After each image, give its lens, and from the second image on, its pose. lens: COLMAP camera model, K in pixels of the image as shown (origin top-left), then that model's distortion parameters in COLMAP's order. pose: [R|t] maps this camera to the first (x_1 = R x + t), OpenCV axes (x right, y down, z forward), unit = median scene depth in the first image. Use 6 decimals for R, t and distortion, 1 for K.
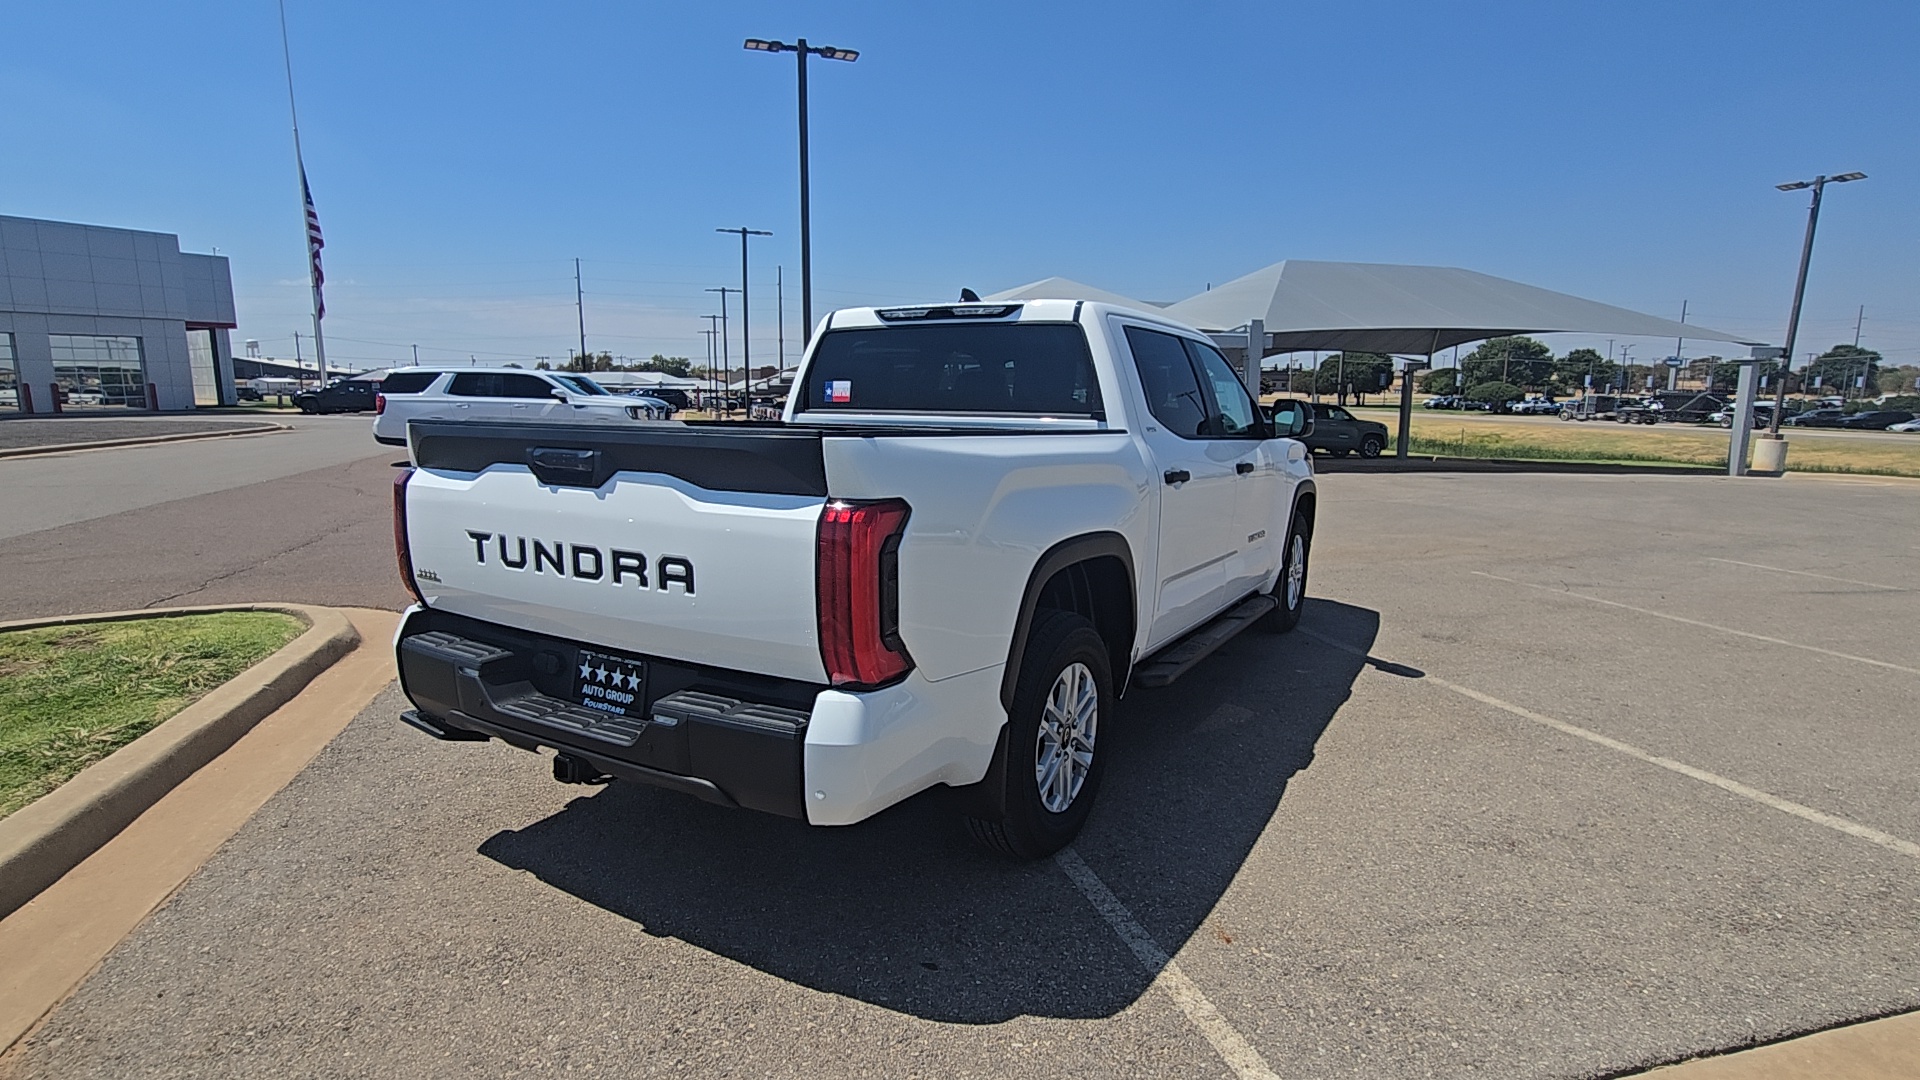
lens RADIAL K [[969.2, 0, 956.0], [0, 969.2, 547.5], [0, 0, 1]] dist [-0.000034, 0.000729]
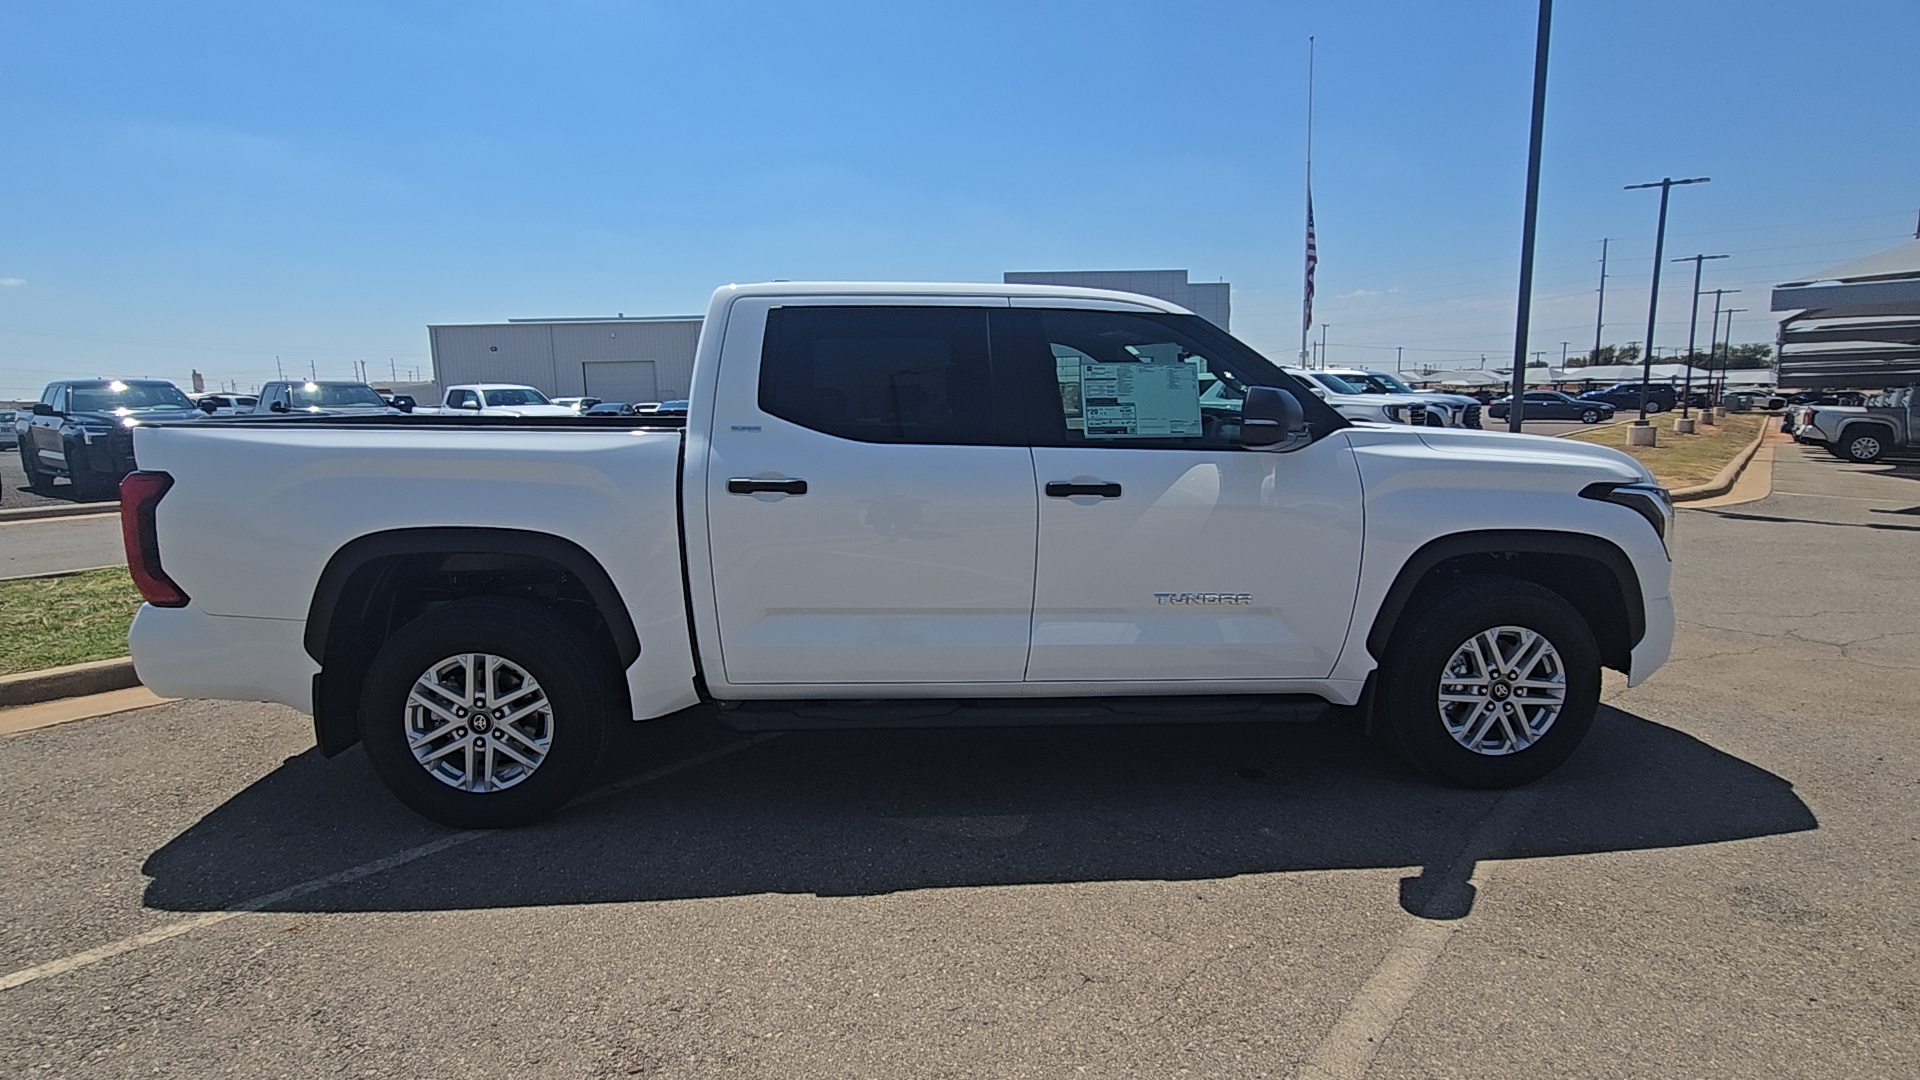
lens RADIAL K [[969.2, 0, 955.8], [0, 969.2, 552.9], [0, 0, 1]] dist [-0.000034, 0.000729]
pose [[0.565168, 0.119195, -0.816320, 0.956443], [-0.114446, 0.991267, 0.065505, -0.086326], [0.816999, 0.056403, 0.573874, 0.630622]]
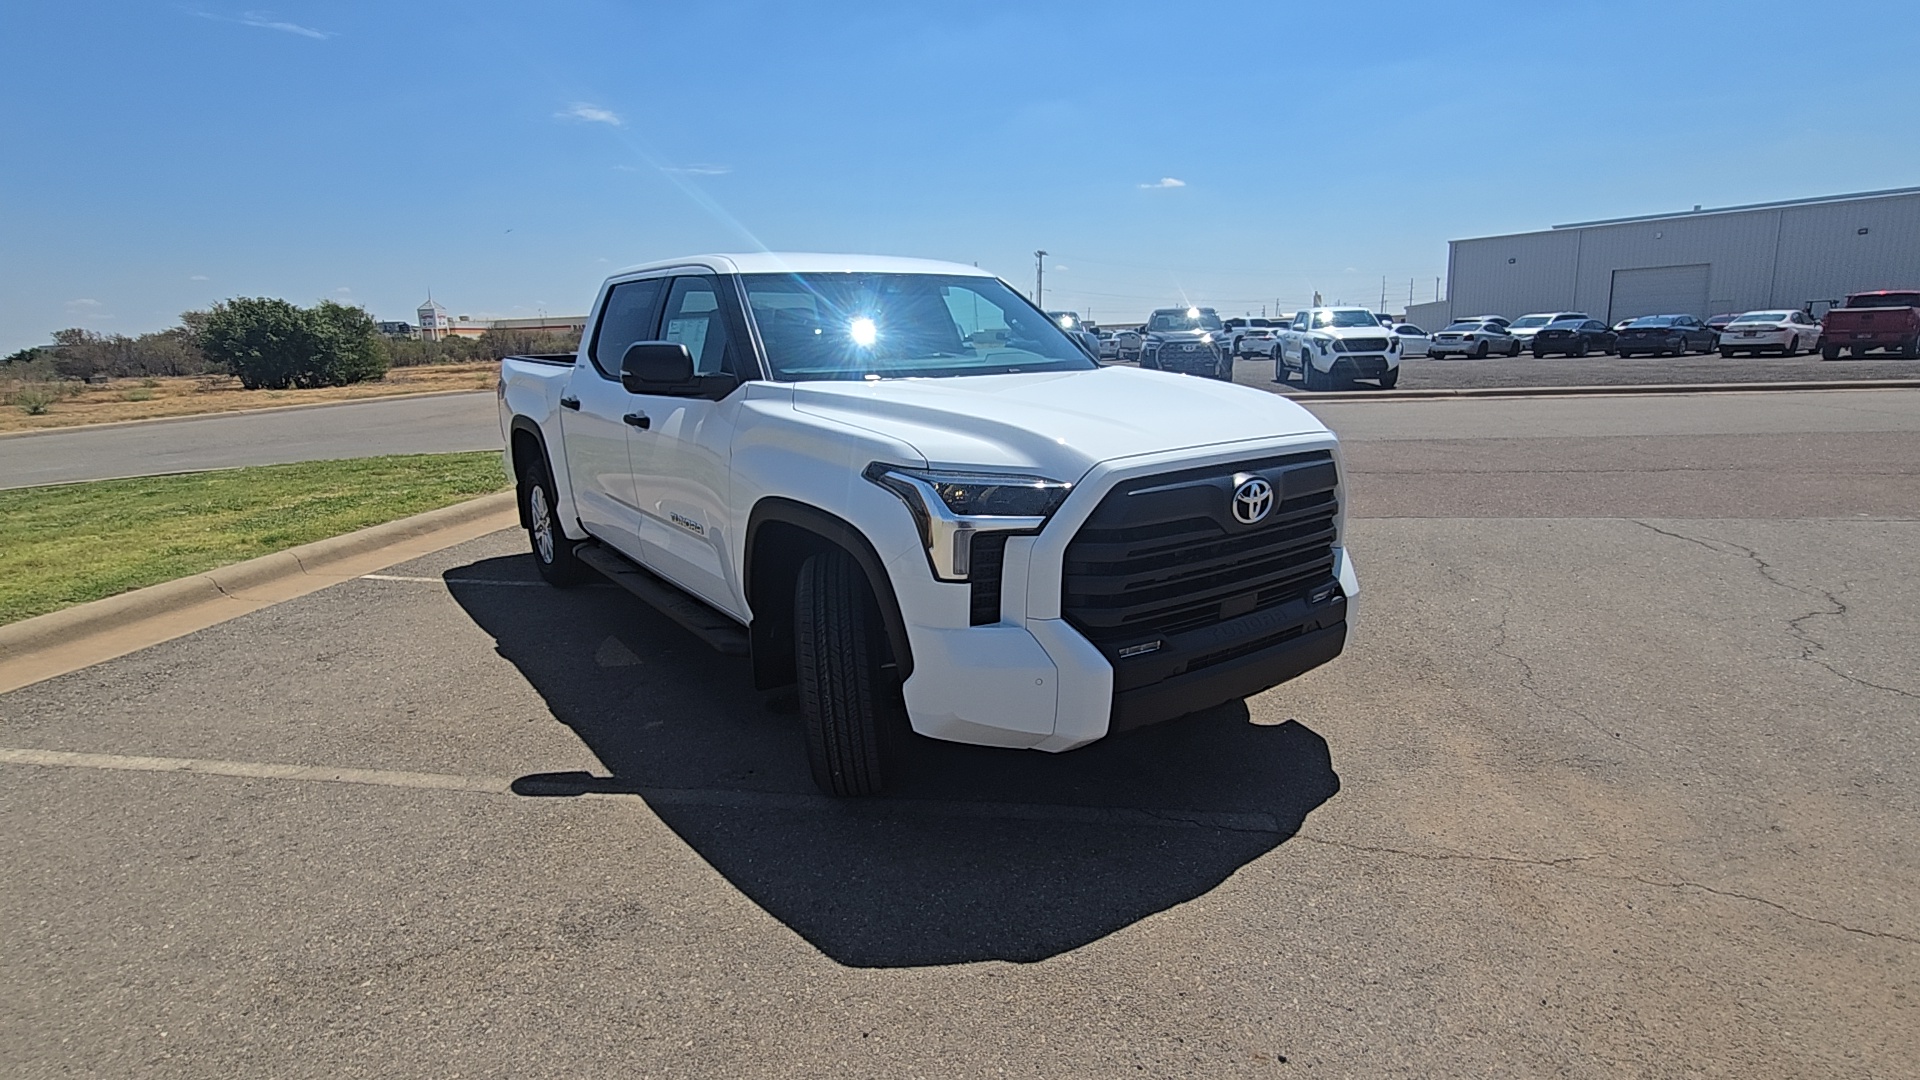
lens RADIAL K [[969.2, 0, 956.6], [0, 969.2, 571.3], [0, 0, 1]] dist [-0.000034, 0.000729]
pose [[-0.395426, 0.224073, -0.890747, 1.175675], [-0.120904, 0.948650, 0.292311, -0.290073], [0.910506, 0.223282, -0.348030, 1.887687]]
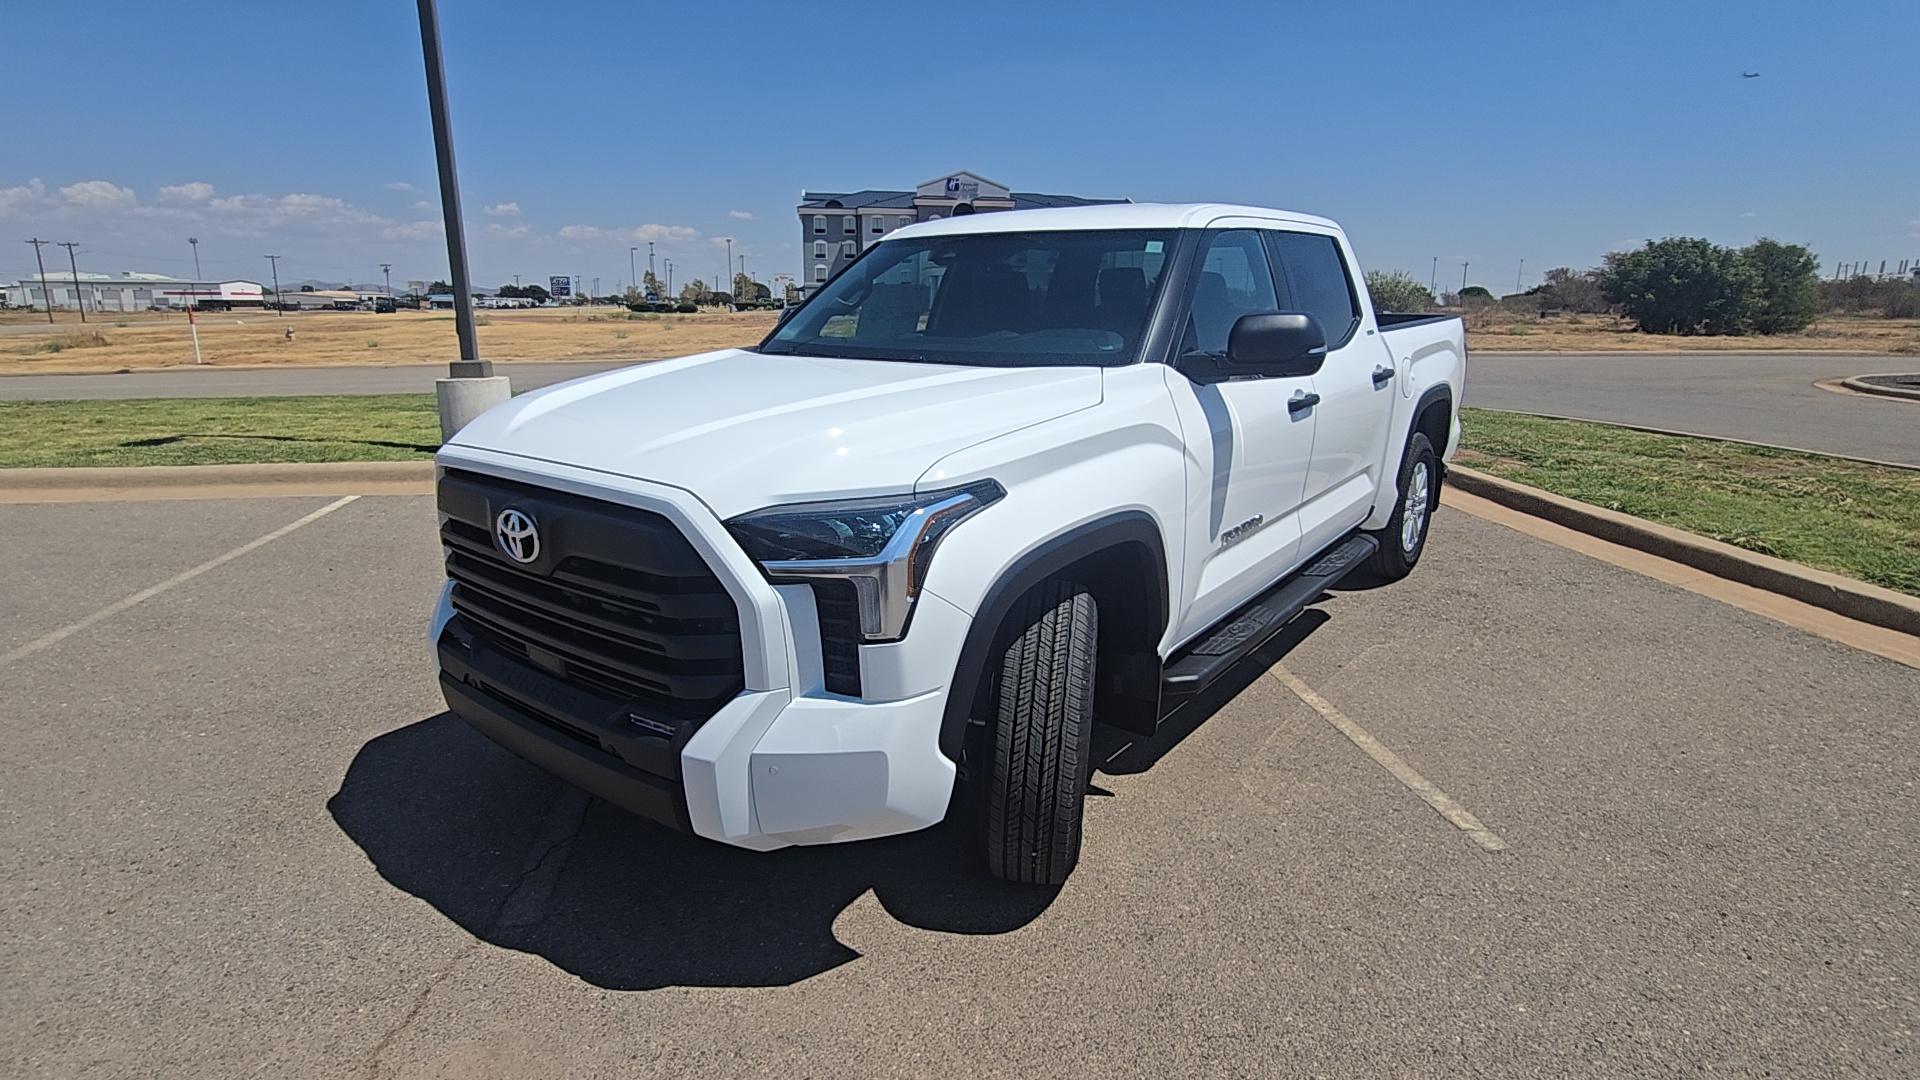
lens RADIAL K [[969.2, 0, 942.2], [0, 969.2, 567.7], [0, 0, 1]] dist [-0.000034, 0.000729]
pose [[-0.989191, -0.050836, 0.137538, 0.172989], [0.012362, 0.905726, 0.423683, -0.373835], [-0.146110, 0.420803, -0.895308, 2.285626]]
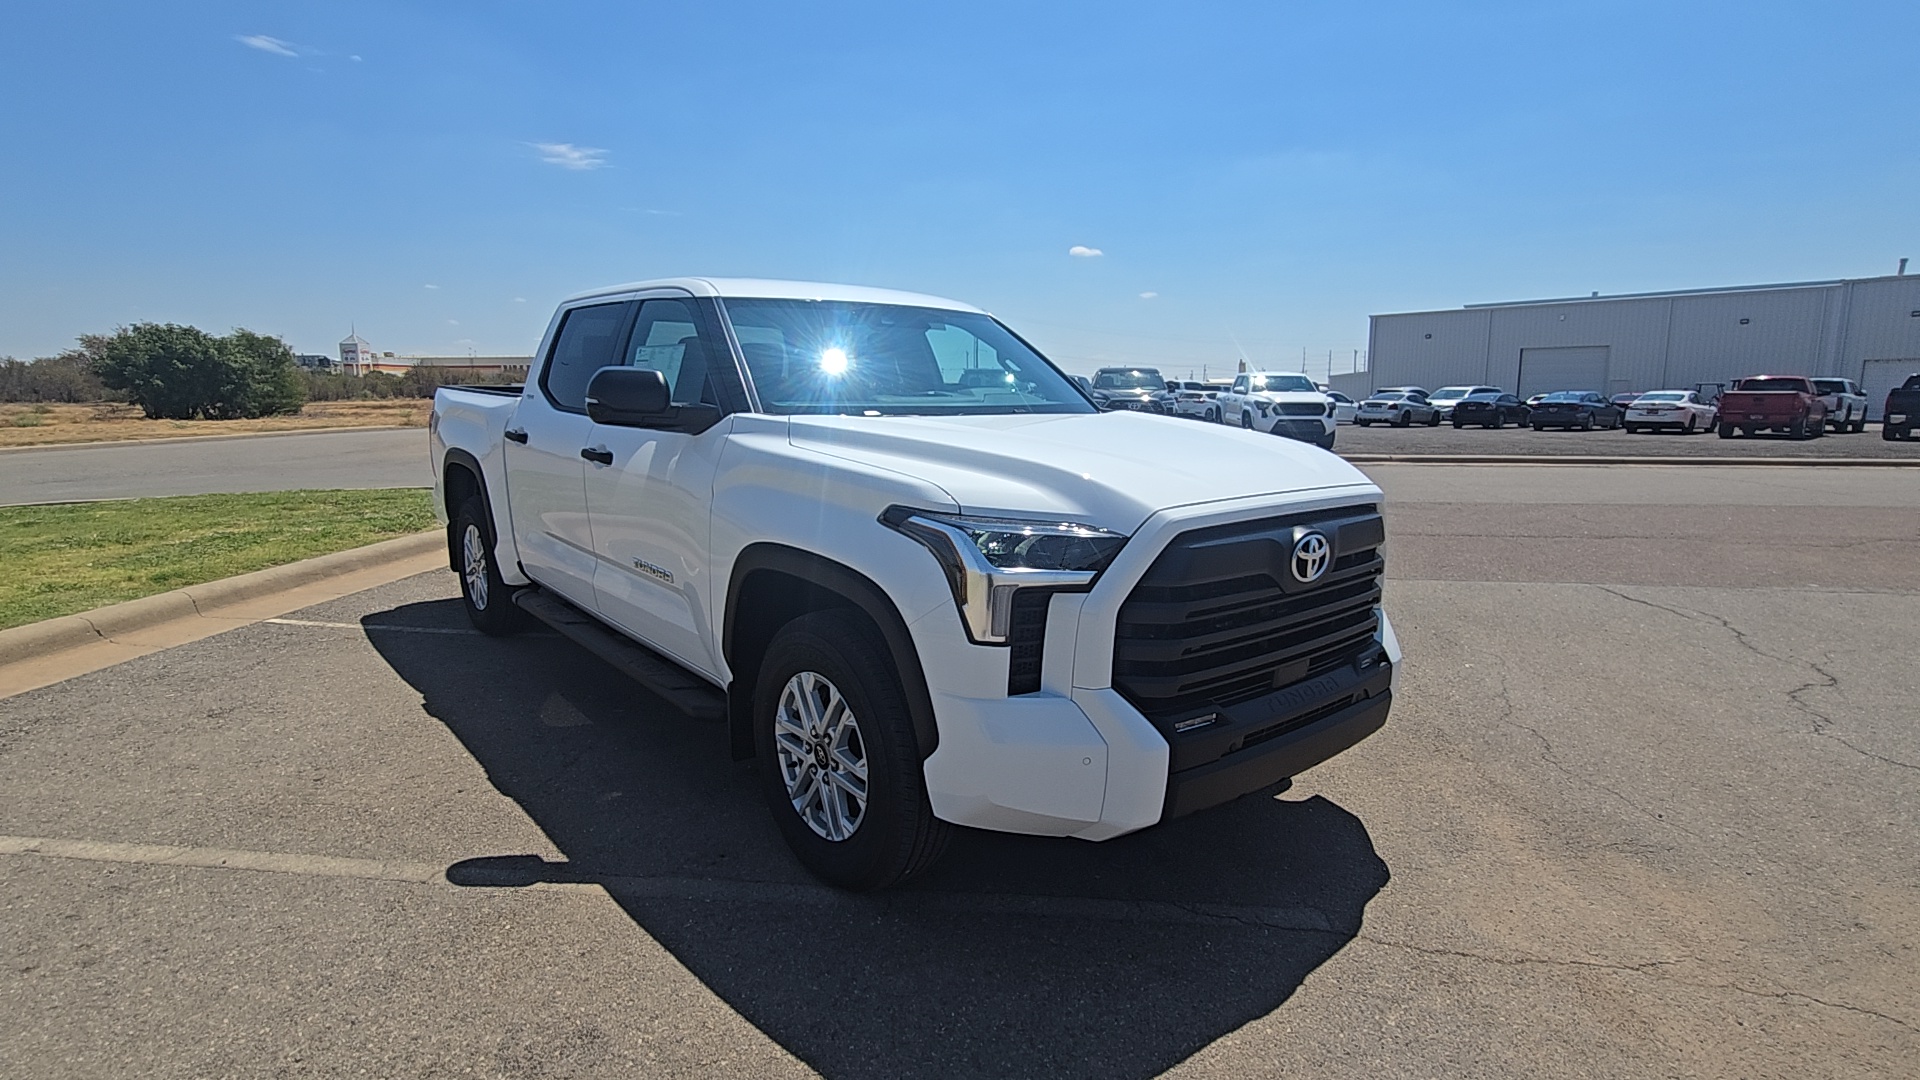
lens RADIAL K [[969.2, 0, 956.9], [0, 969.2, 564.7], [0, 0, 1]] dist [-0.000034, 0.000729]
pose [[-0.335591, 0.161783, -0.928011, 1.120843], [-0.157693, 0.961592, 0.224663, -0.261726], [0.928715, 0.221736, -0.297190, 1.804706]]
